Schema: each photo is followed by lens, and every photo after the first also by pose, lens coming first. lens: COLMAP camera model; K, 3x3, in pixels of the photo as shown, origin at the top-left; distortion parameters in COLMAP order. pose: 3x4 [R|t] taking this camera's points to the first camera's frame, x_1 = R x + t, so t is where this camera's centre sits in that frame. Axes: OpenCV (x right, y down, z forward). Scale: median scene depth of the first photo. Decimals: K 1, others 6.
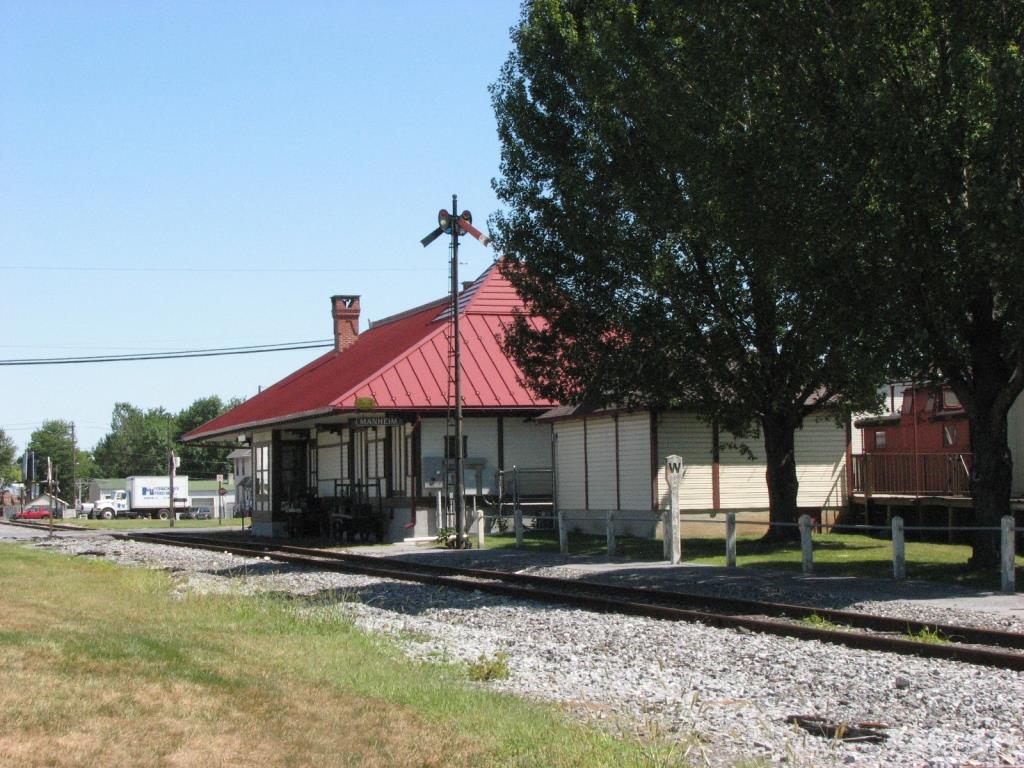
lens RADIAL K [[2057.9, 0, 502.4], [0, 2057.9, 380.6], [0, 0, 1]] dist [0.095959, 0.000000]
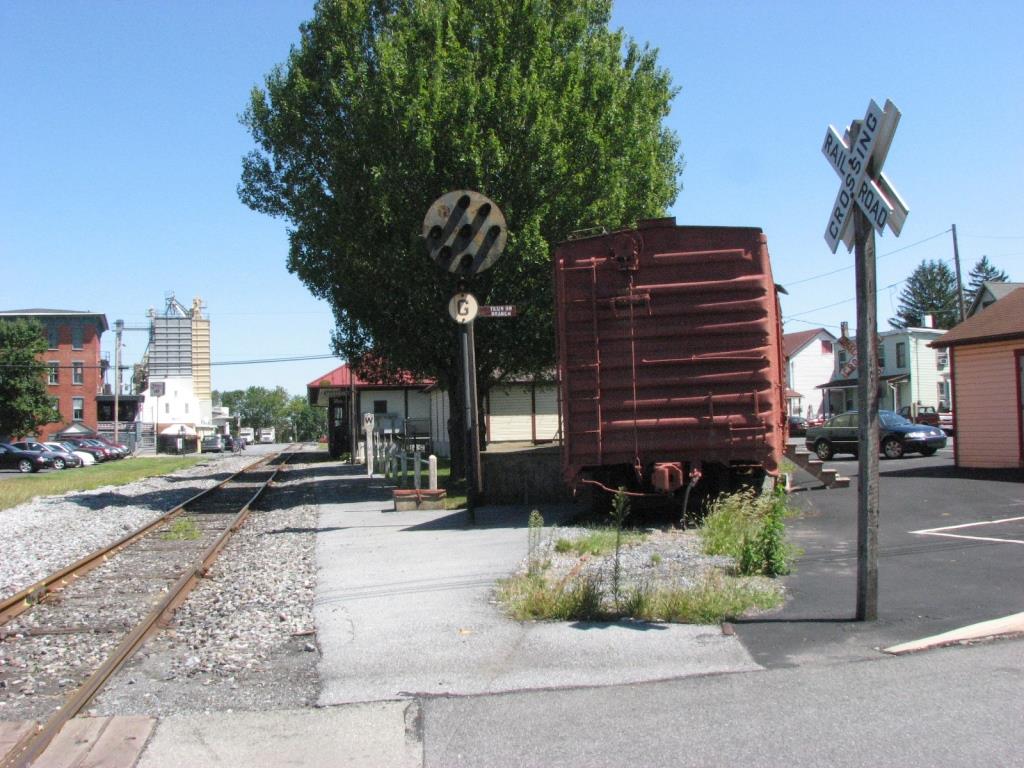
lens RADIAL K [[1068.7, 0, 509.4], [0, 1068.7, 380.7], [0, 0, 1]] dist [-0.126548, 0.000000]
pose [[0.993218, -0.016836, -0.115041, 0.197263], [0.018265, 0.999768, 0.011381, 0.000798], [0.114823, -0.013405, 0.993296, 0.083836]]
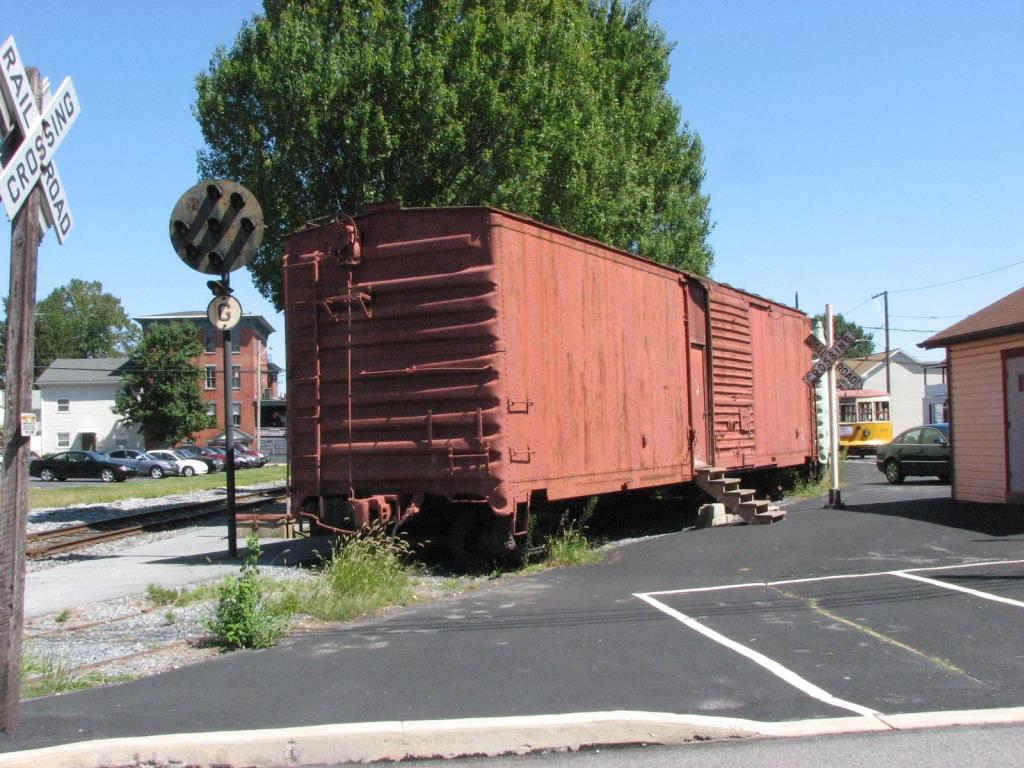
lens RADIAL K [[1154.1, 0, 508.4], [0, 1154.1, 385.0], [0, 0, 1]] dist [-0.121190, 0.000000]
pose [[0.942424, -0.019805, -0.333834, 0.304361], [0.024322, 0.999660, 0.009354, 0.000566], [0.333535, -0.016935, 0.942585, 0.133276]]
